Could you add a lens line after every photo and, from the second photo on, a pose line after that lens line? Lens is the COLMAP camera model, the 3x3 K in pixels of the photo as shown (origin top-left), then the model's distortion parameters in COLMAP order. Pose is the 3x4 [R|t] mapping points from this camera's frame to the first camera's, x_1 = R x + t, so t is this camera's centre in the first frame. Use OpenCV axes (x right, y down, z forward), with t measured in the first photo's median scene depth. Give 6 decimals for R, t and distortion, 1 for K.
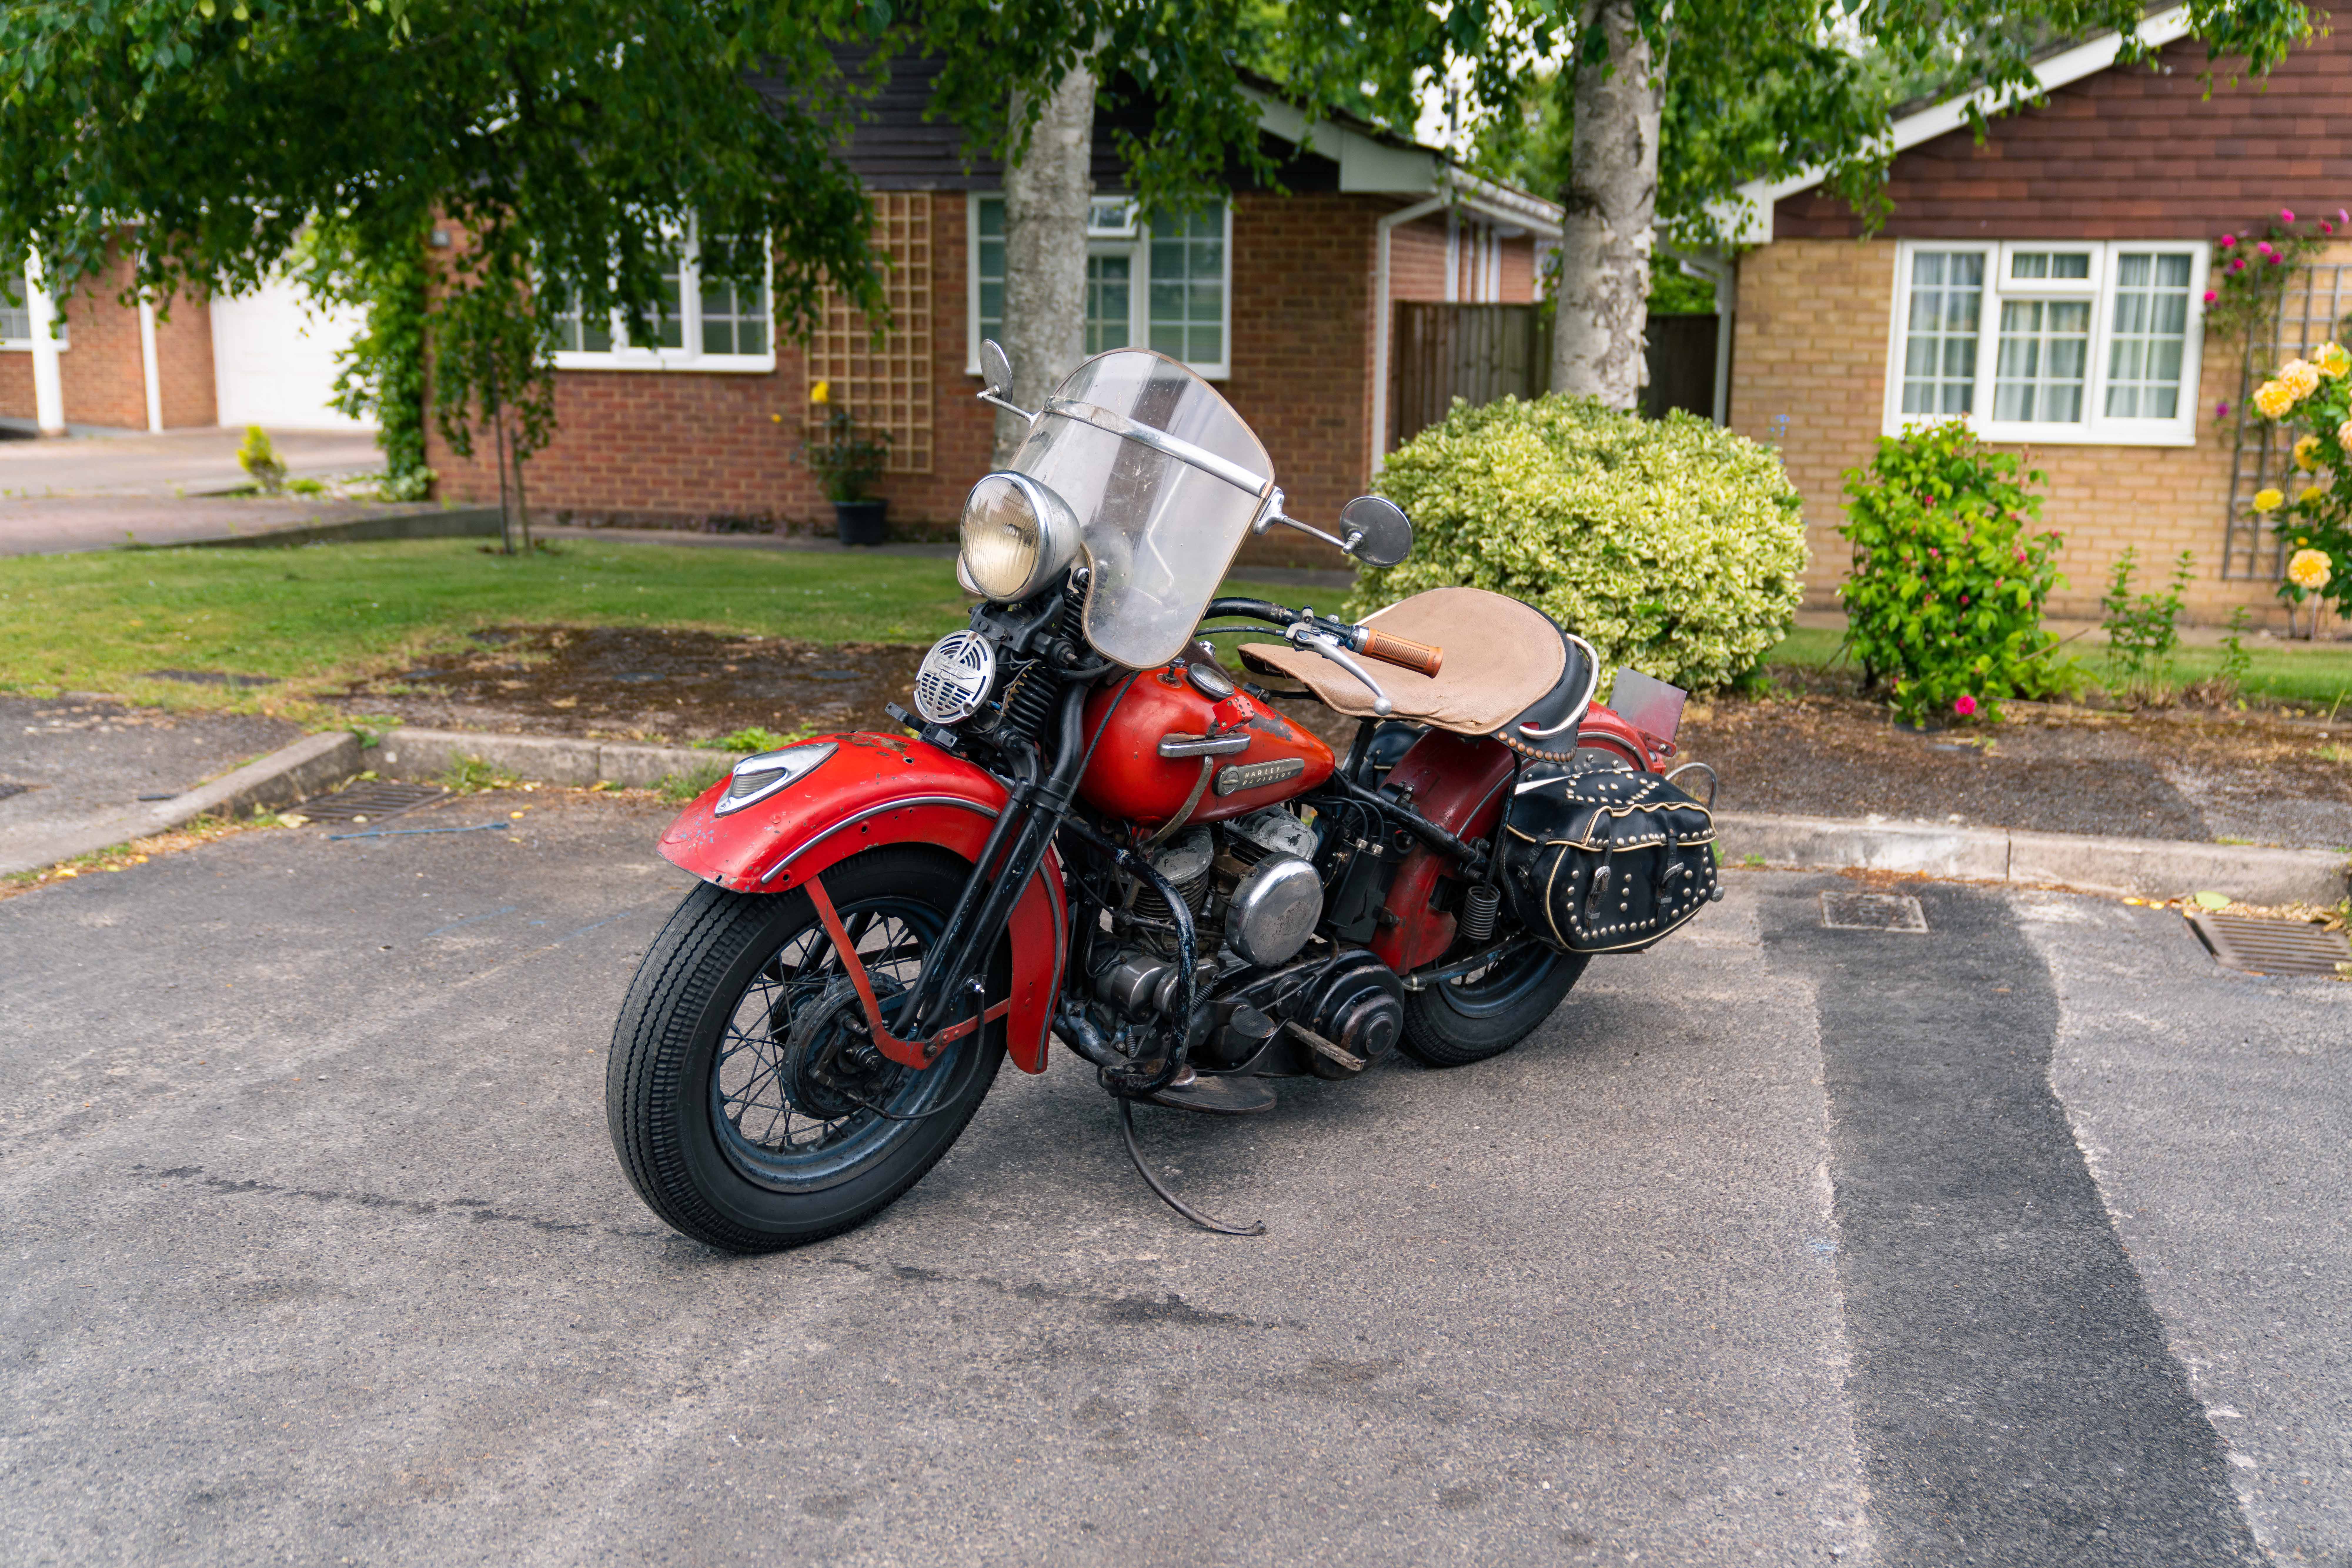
lens RADIAL K [[2286.1, 0, 1182.9], [0, 2286.1, 783.1], [0, 0, 1]] dist [-0.004701, 0.014818]
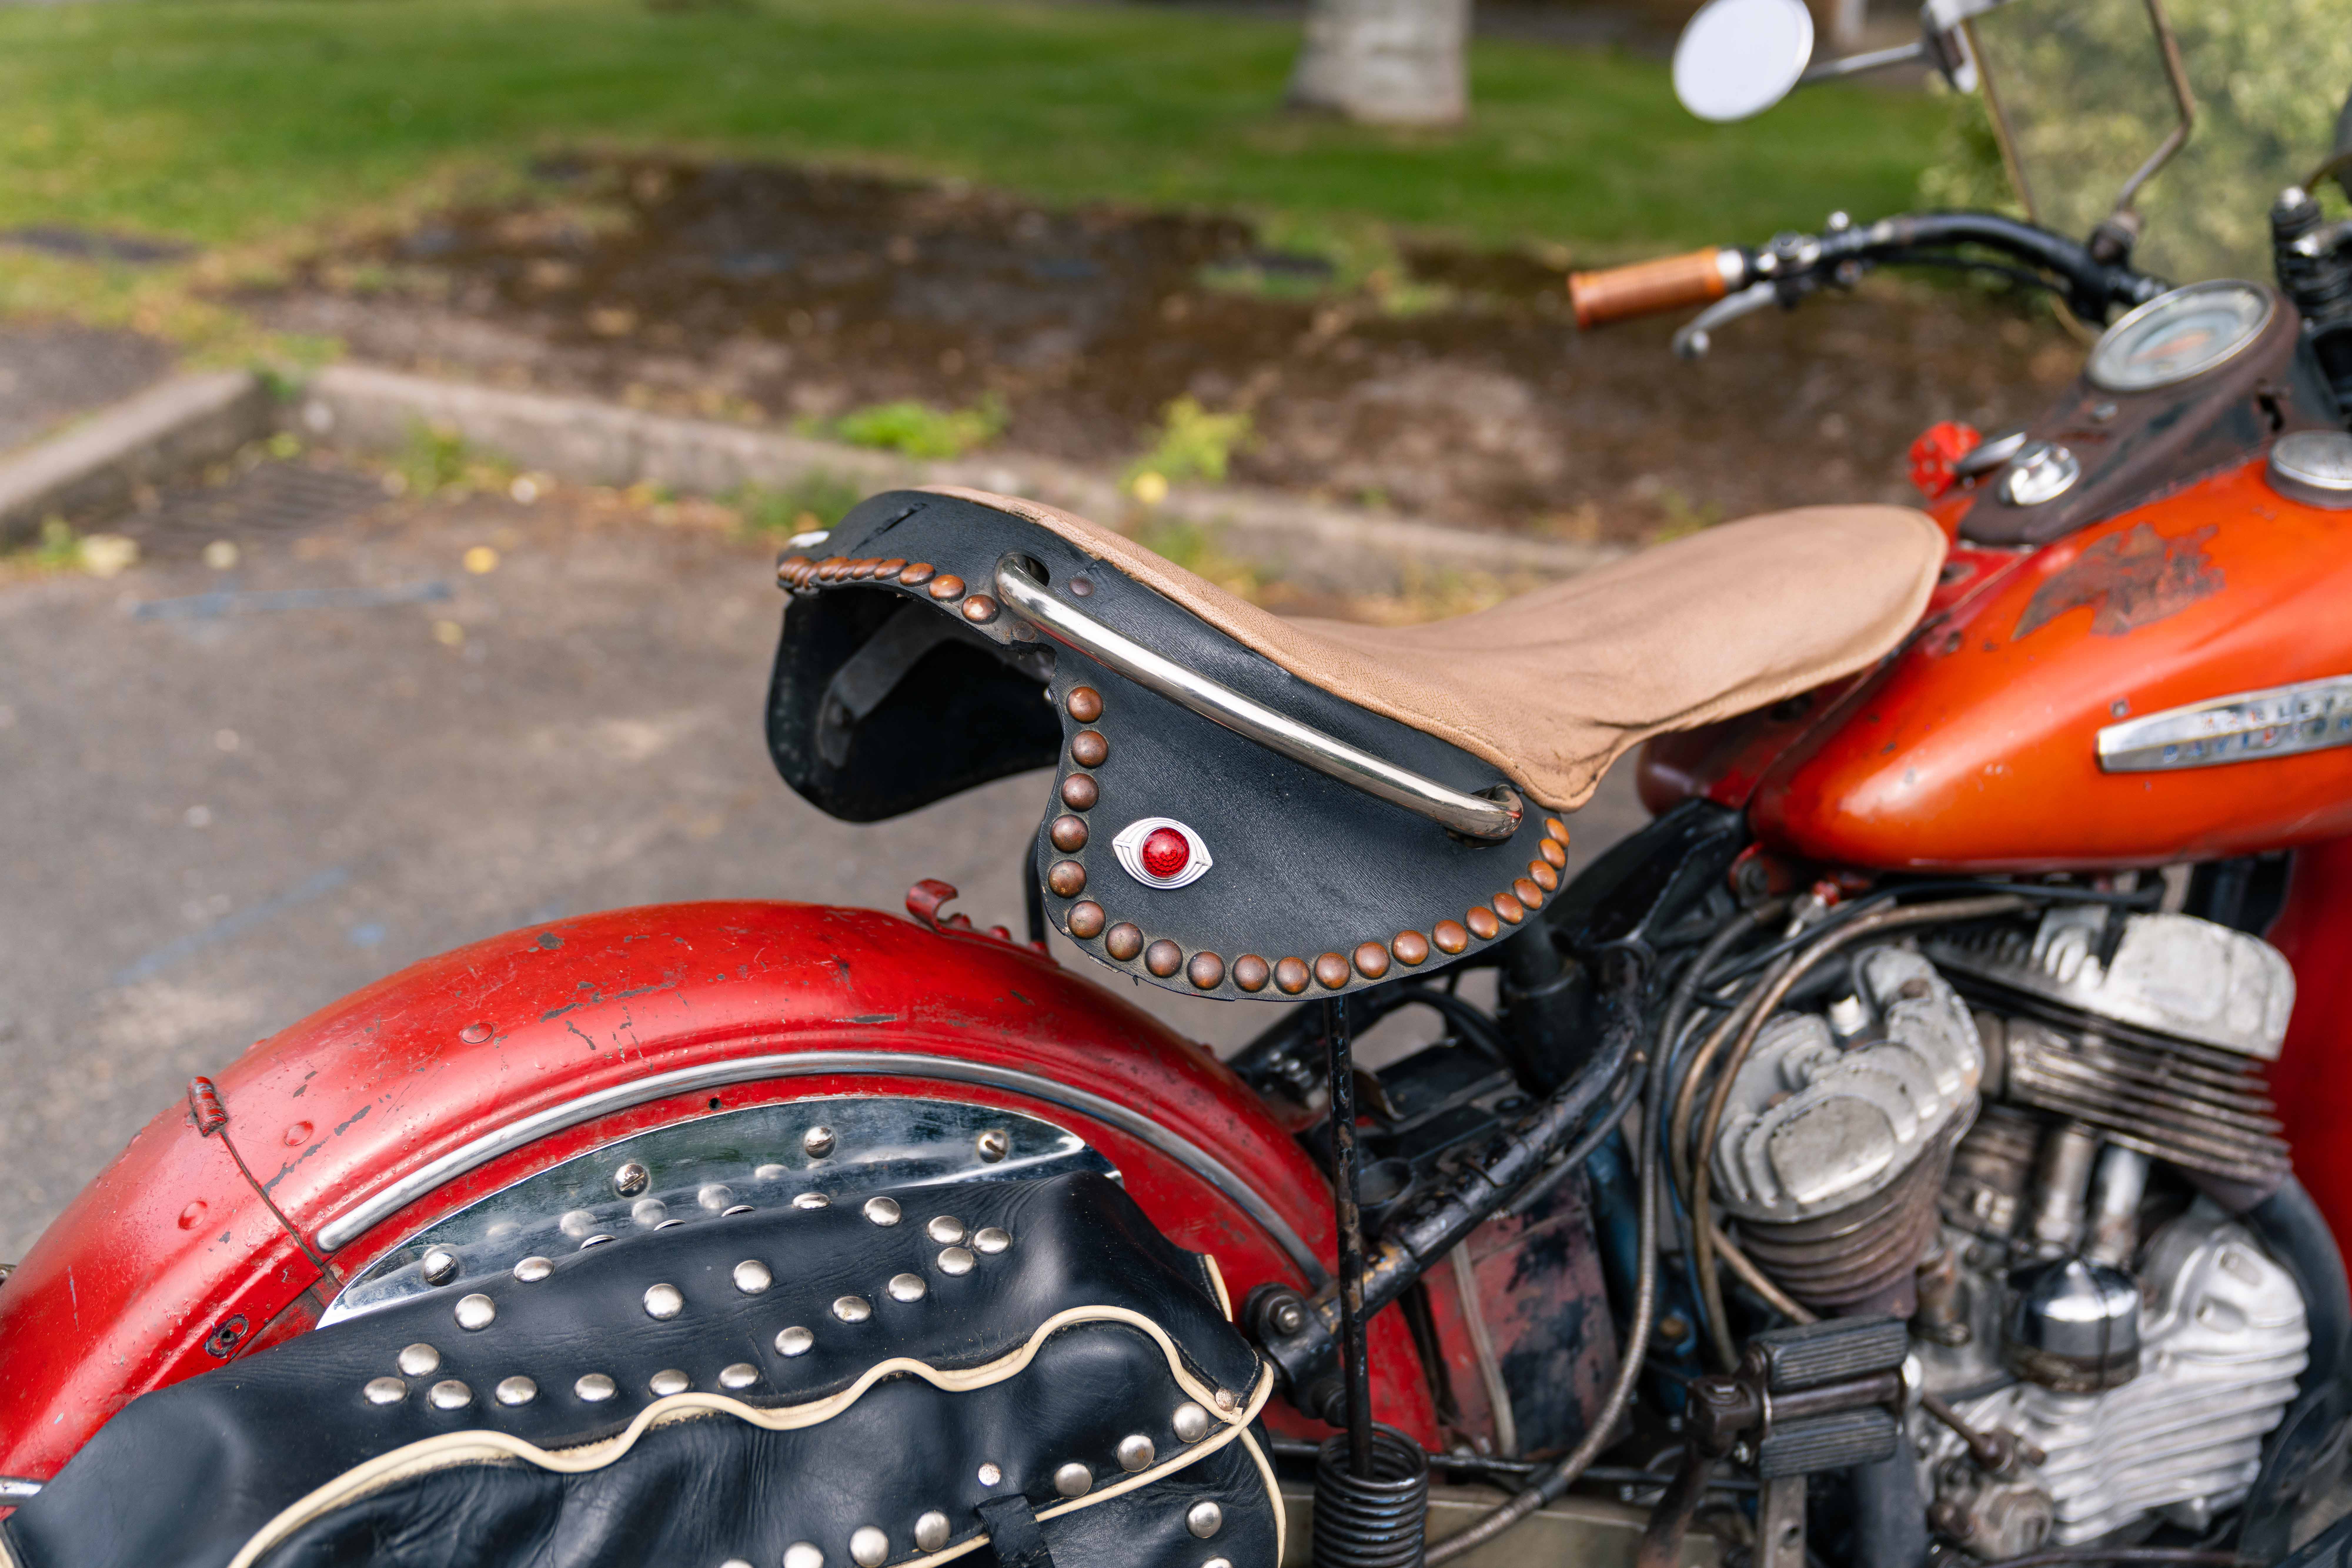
lens RADIAL K [[2365.5, 0, 1176.6], [0, 2365.5, 782.3], [0, 0, 1]] dist [-0.003576, 0.006370]
pose [[0.989952, 0.063793, -0.126192, -0.036125], [-0.033244, 0.972434, 0.230798, -0.066796], [0.137437, -0.224284, 0.964784, 0.394192]]
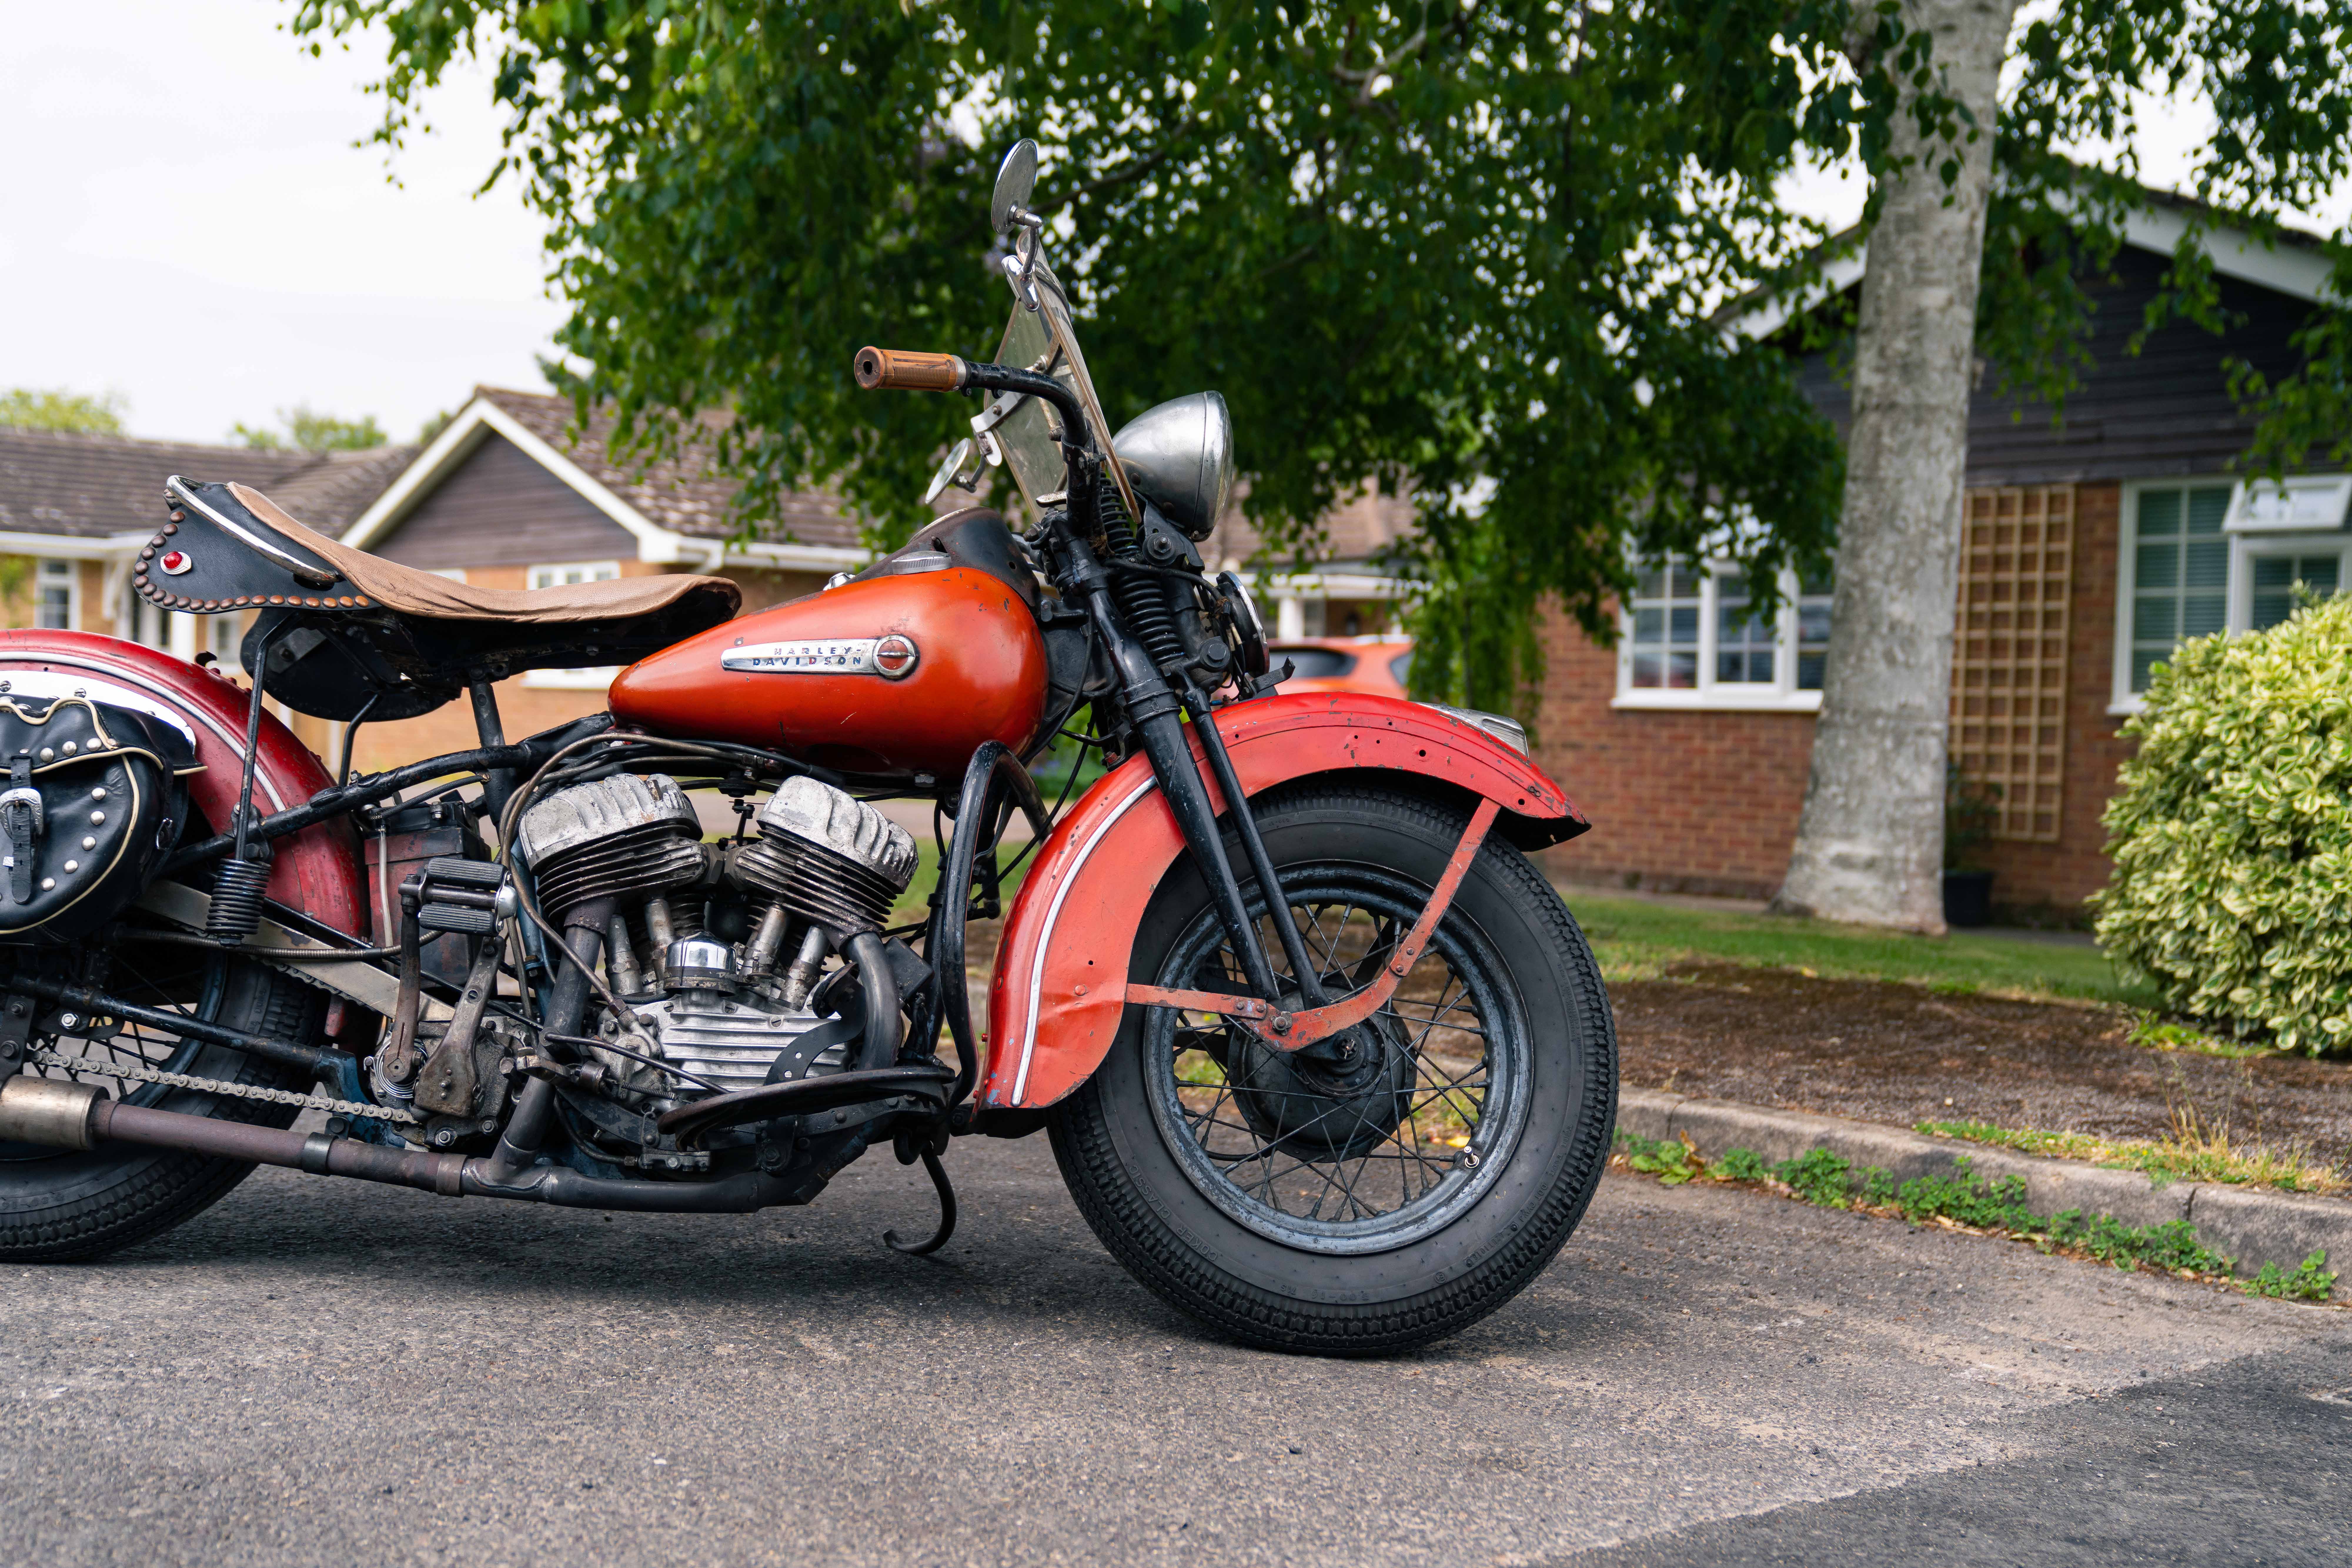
lens RADIAL K [[2541.4, 0, 1170.7], [0, 2541.4, 808.1], [0, 0, 1]] dist [0.004206, 0.008840]
pose [[0.817902, 0.032407, -0.574444, 0.291104], [-0.139898, 0.979650, -0.143923, 0.038722], [0.558091, 0.198078, 0.805792, 0.304832]]
